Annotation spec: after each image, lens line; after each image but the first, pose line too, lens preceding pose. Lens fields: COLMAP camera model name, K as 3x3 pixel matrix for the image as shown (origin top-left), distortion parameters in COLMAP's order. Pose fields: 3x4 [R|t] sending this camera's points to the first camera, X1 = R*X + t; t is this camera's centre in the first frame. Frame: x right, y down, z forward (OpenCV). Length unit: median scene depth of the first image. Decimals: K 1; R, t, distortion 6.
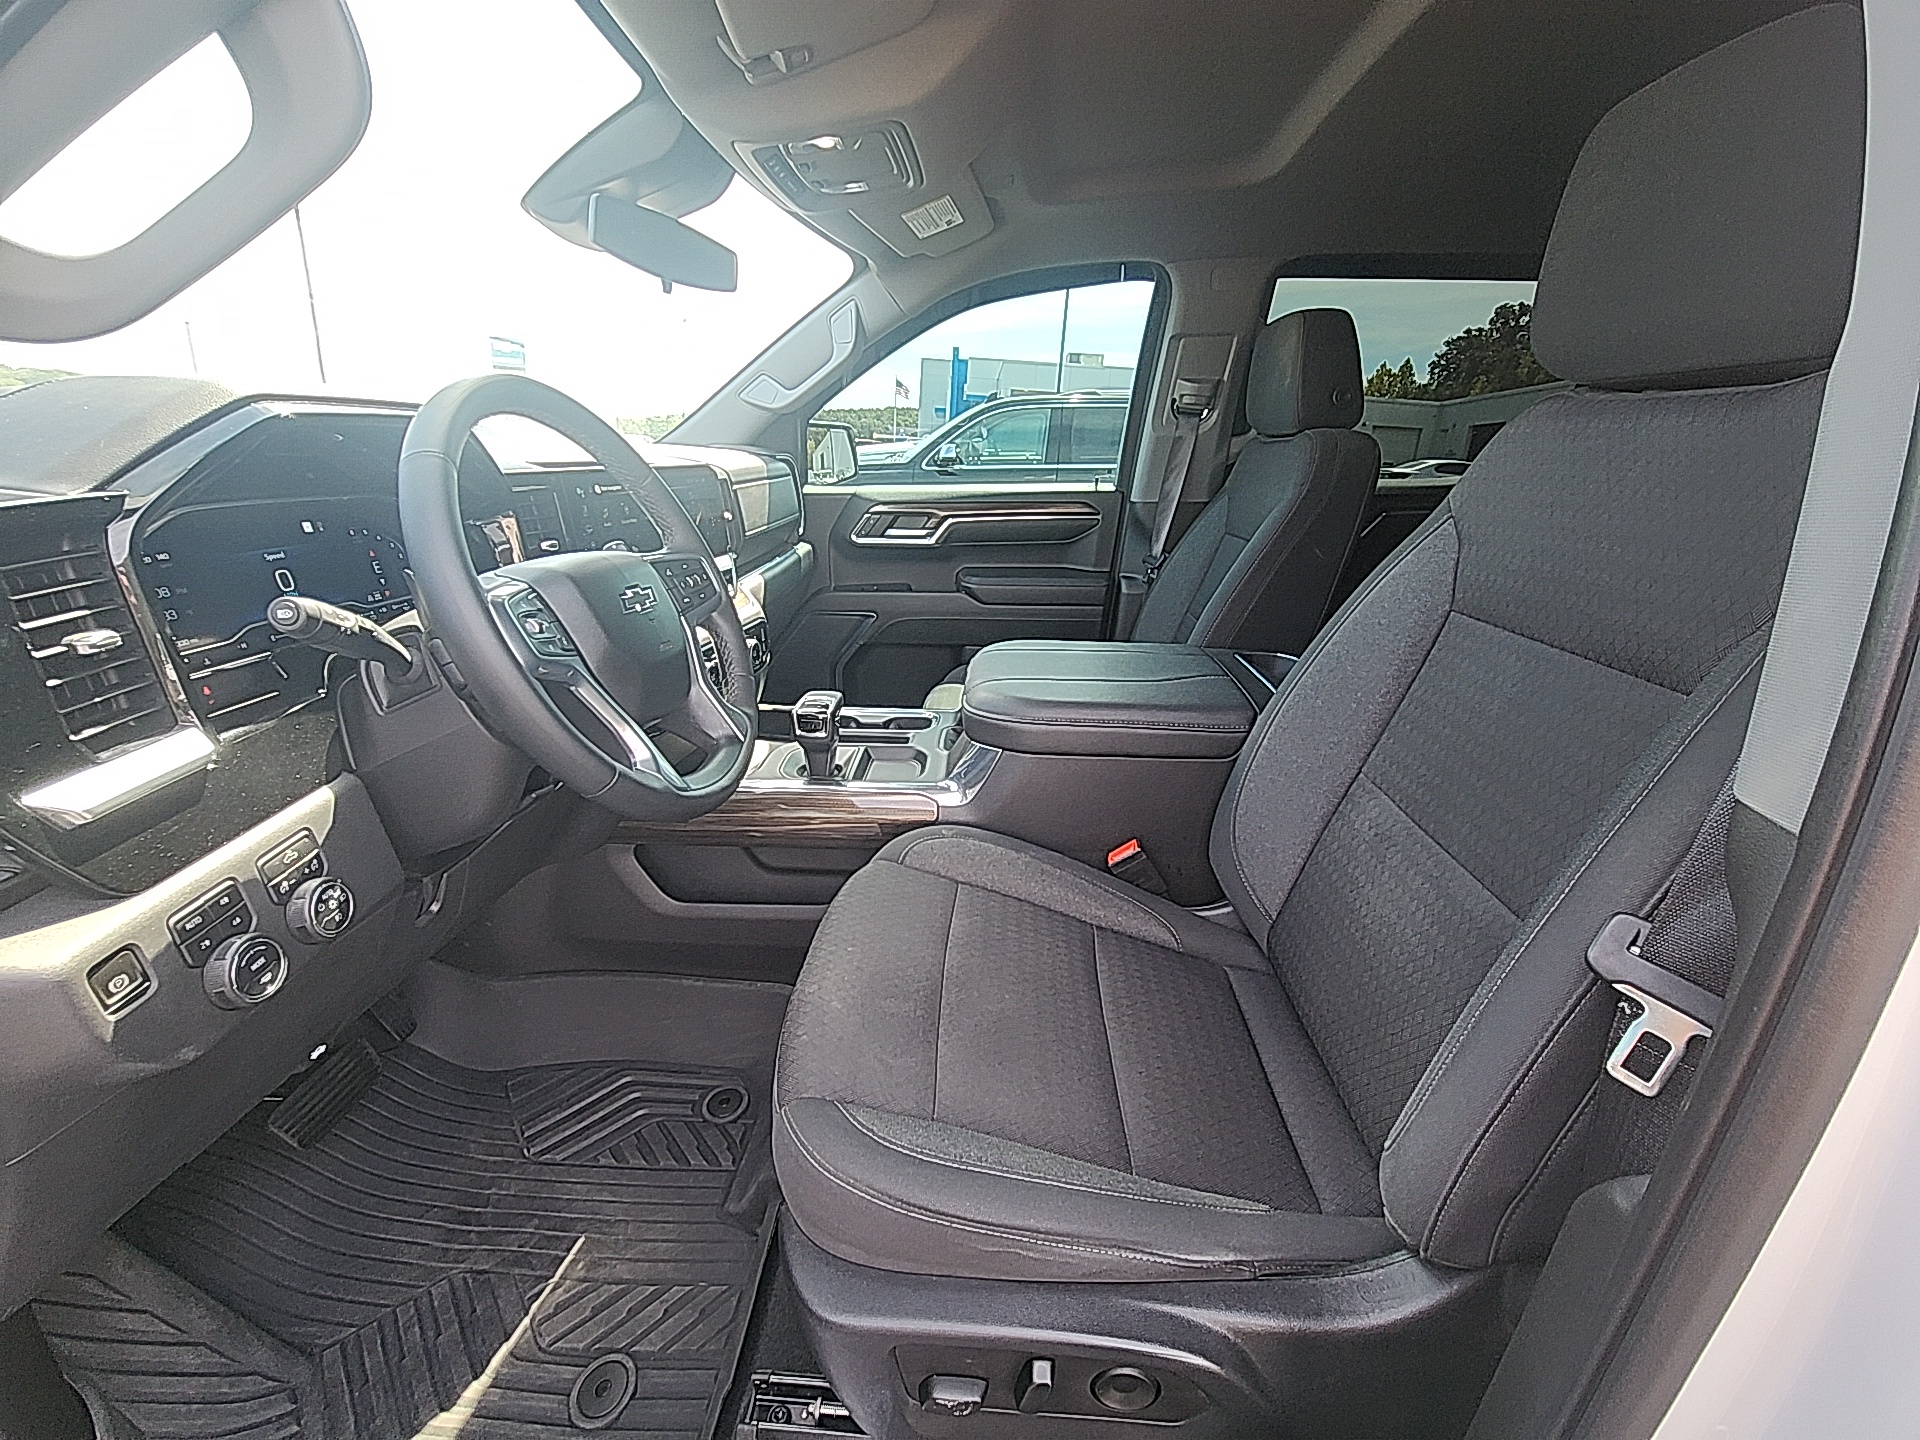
lens RADIAL K [[773.3, 0, 946.7], [0, 773.3, 706.8], [0, 0, 1]] dist [0.008719, -0.007221]
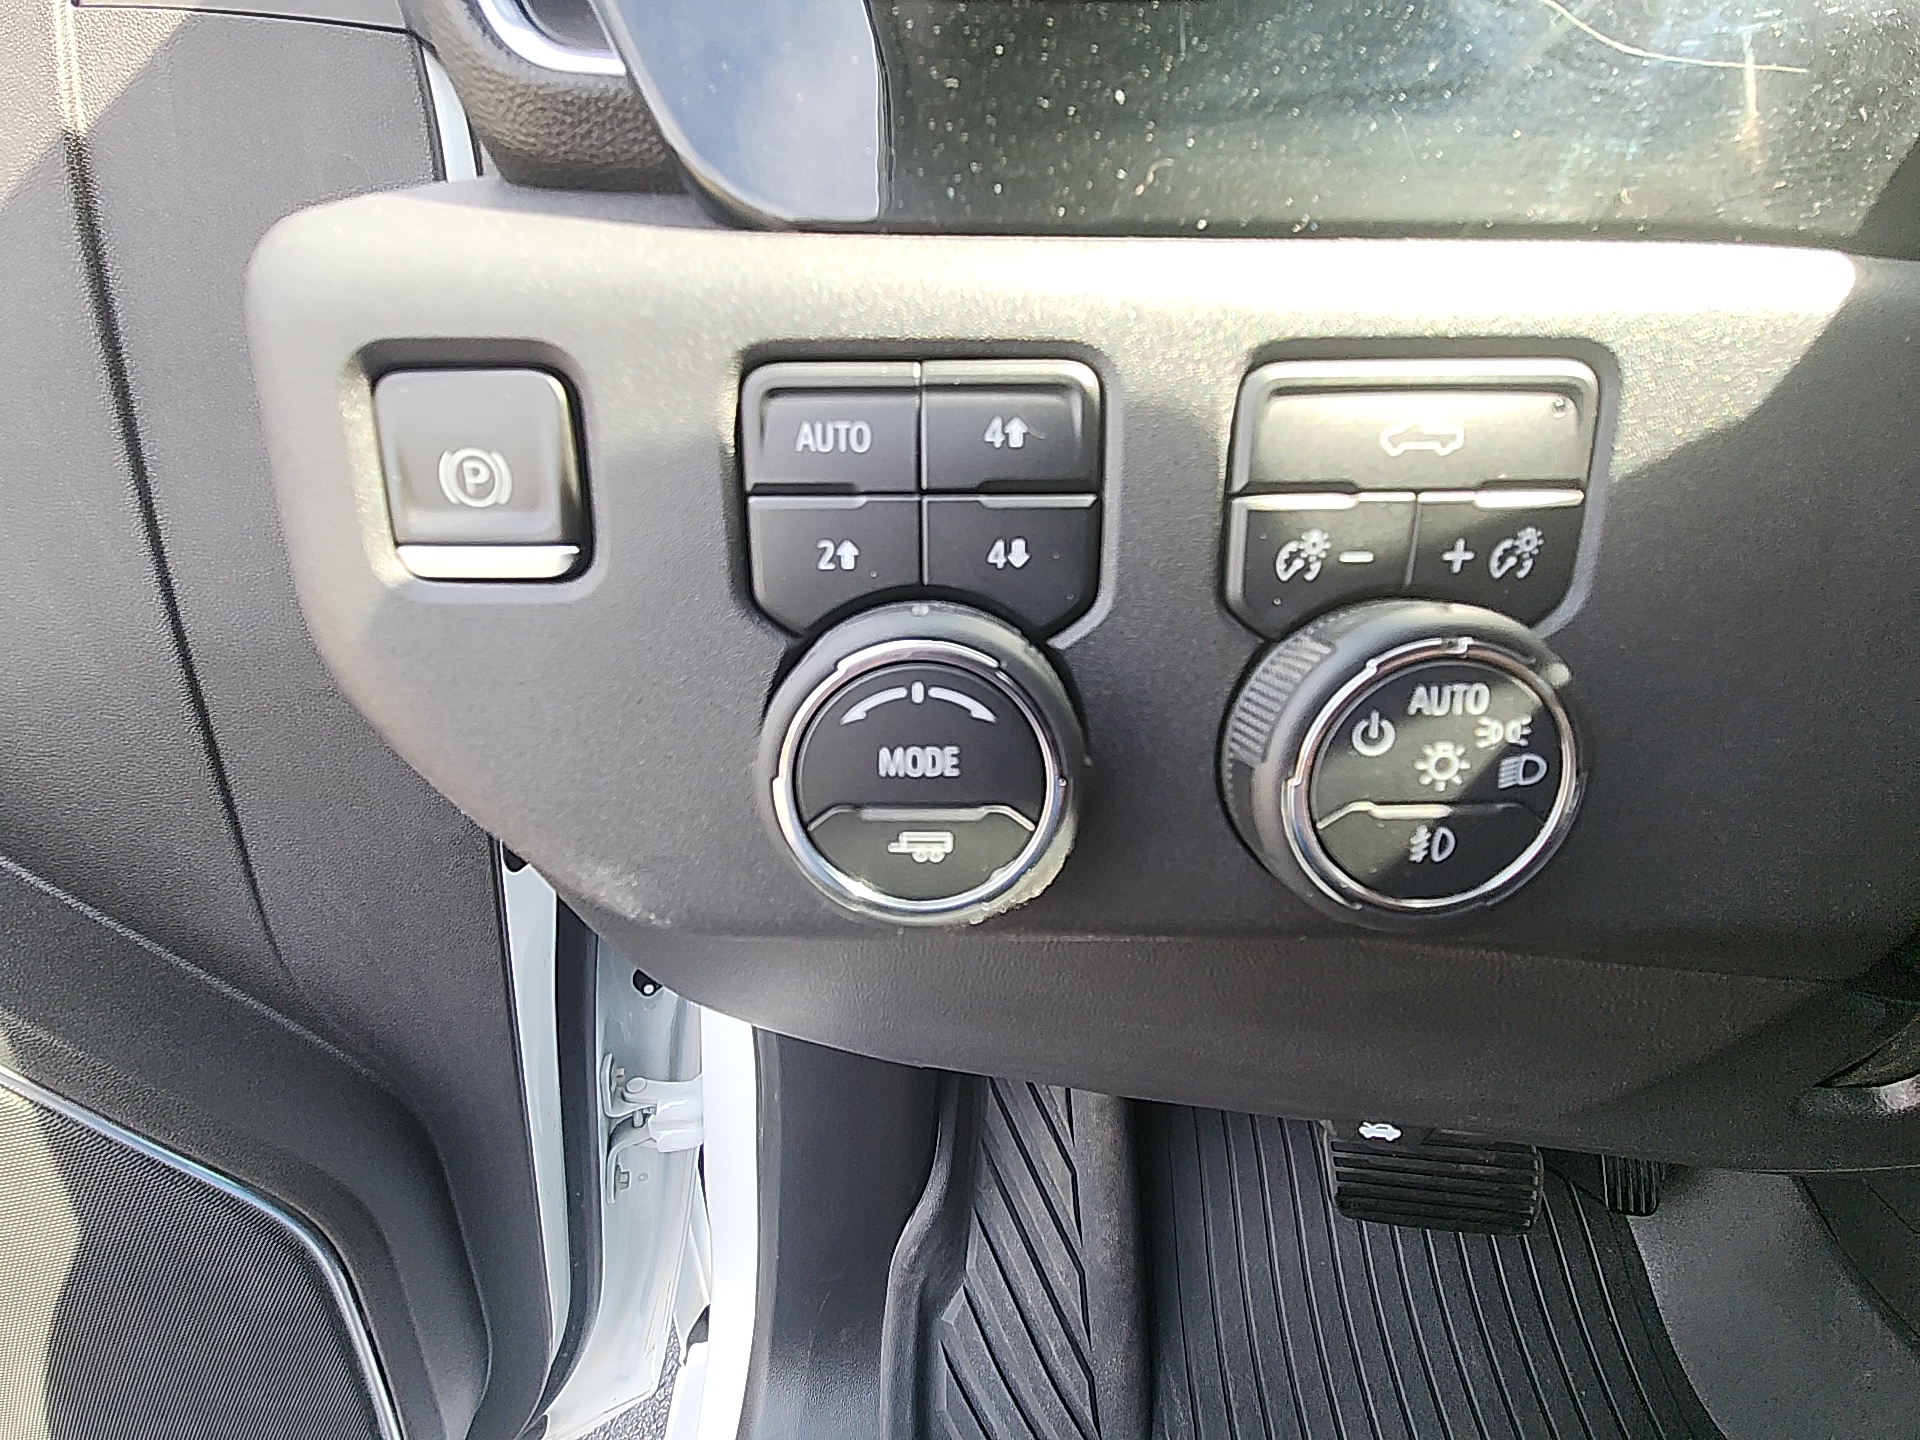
lens RADIAL K [[775.4, 0, 960.0], [0, 775.4, 705.5], [0, 0, 1]] dist [-0.021541, -0.001212]
pose [[-0.045848, 0.338053, -0.940010, -0.430876], [-0.329439, 0.883239, 0.333705, 0.151884], [0.943063, 0.324975, 0.070873, 0.604791]]
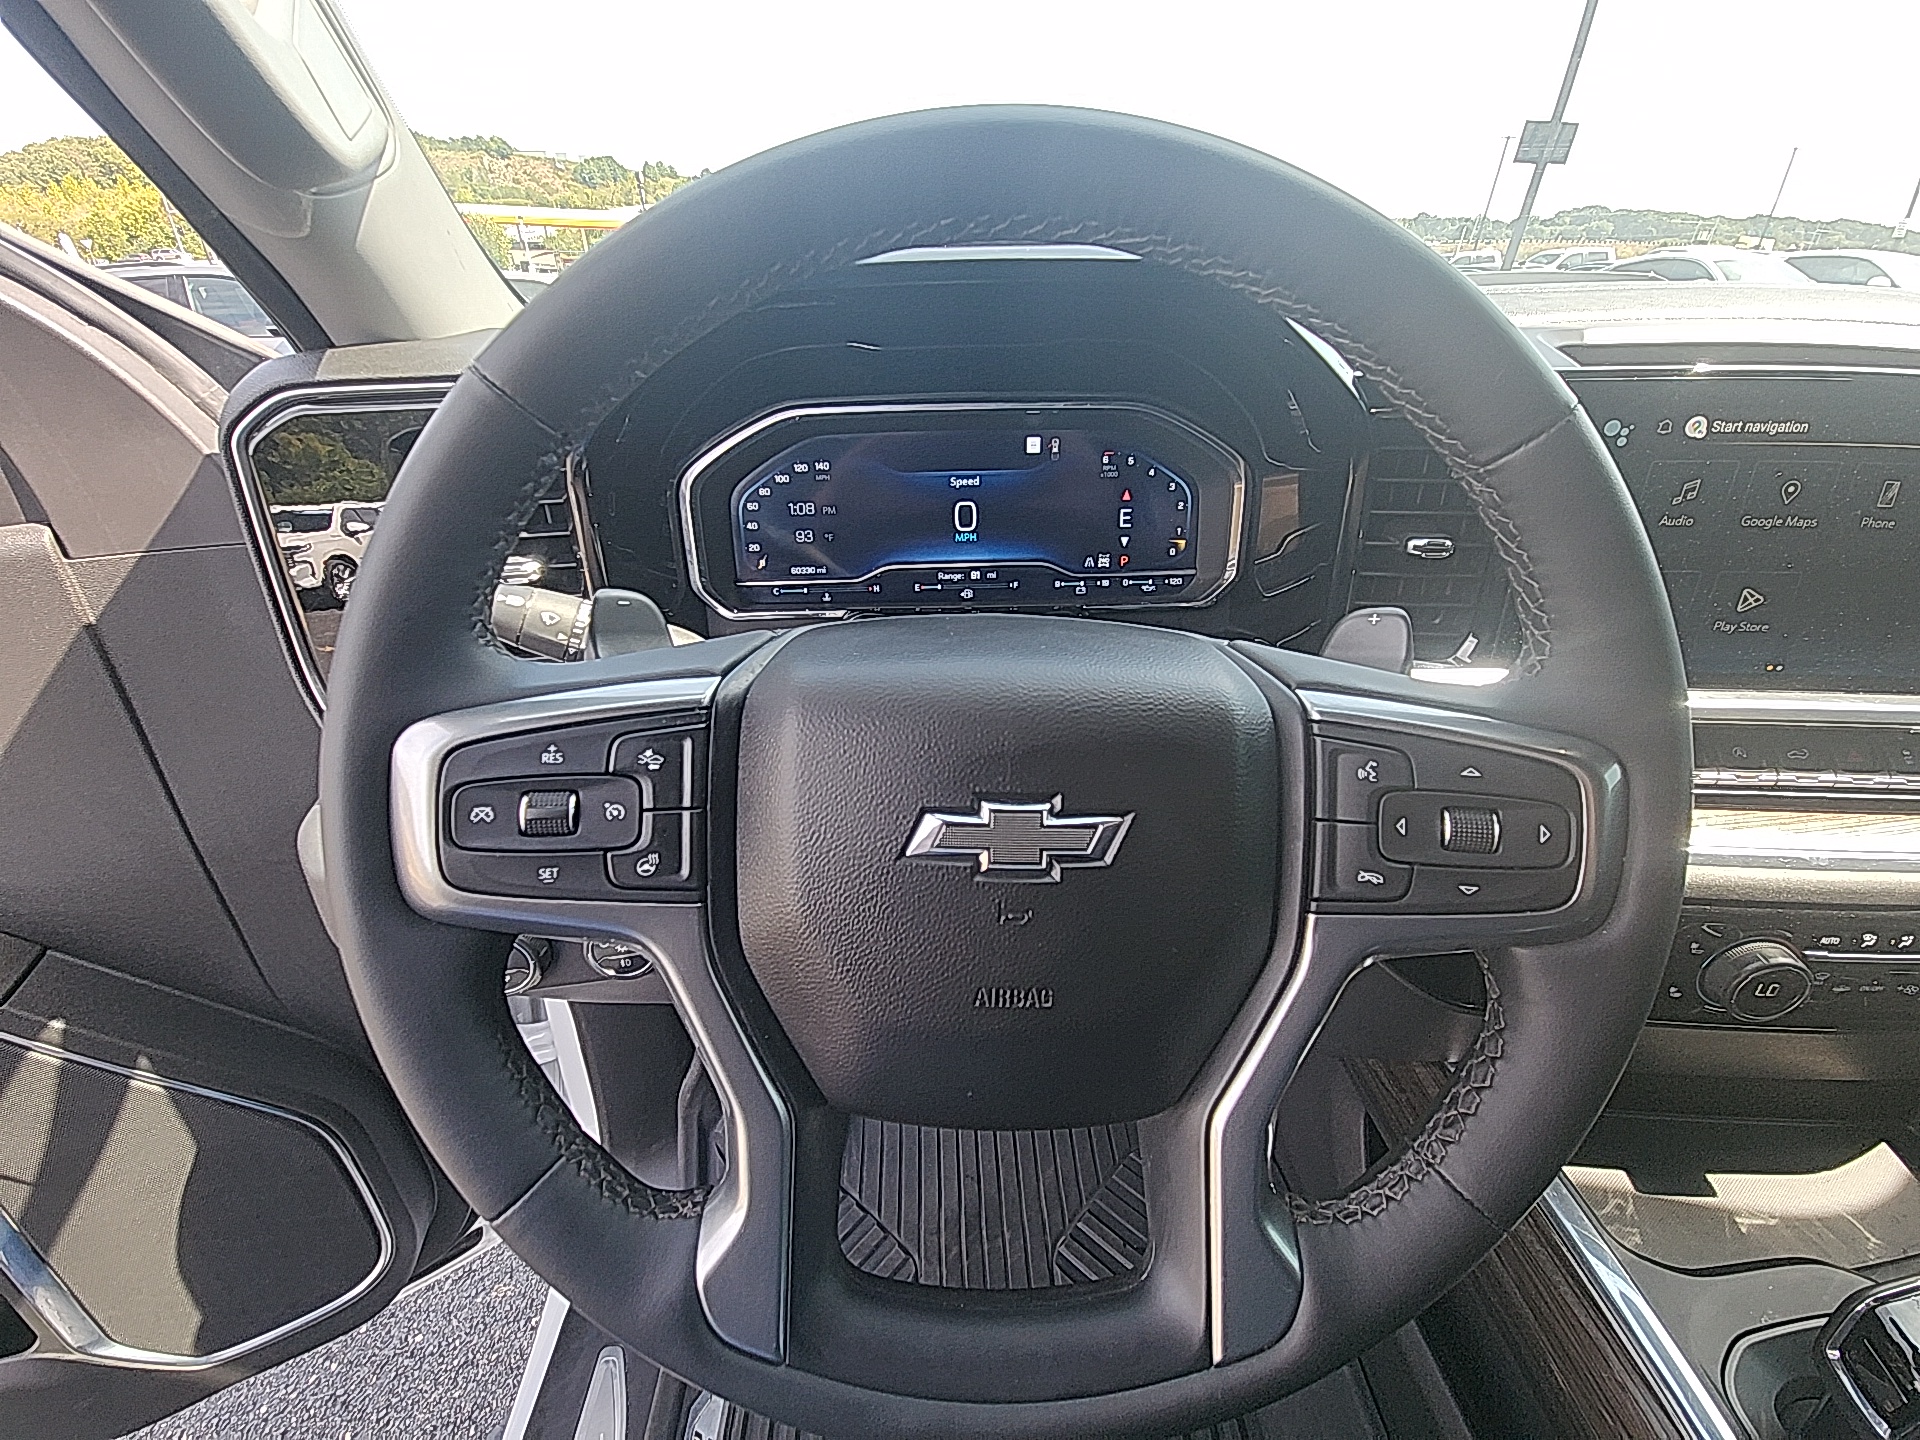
lens RADIAL K [[773.3, 0, 949.6], [0, 773.3, 702.1], [0, 0, 1]] dist [0.008719, -0.007221]
pose [[0.097118, 0.452375, -0.886524, -0.115760], [-0.295805, 0.863604, 0.408274, -0.263014], [0.950299, 0.222588, 0.217686, 0.748187]]
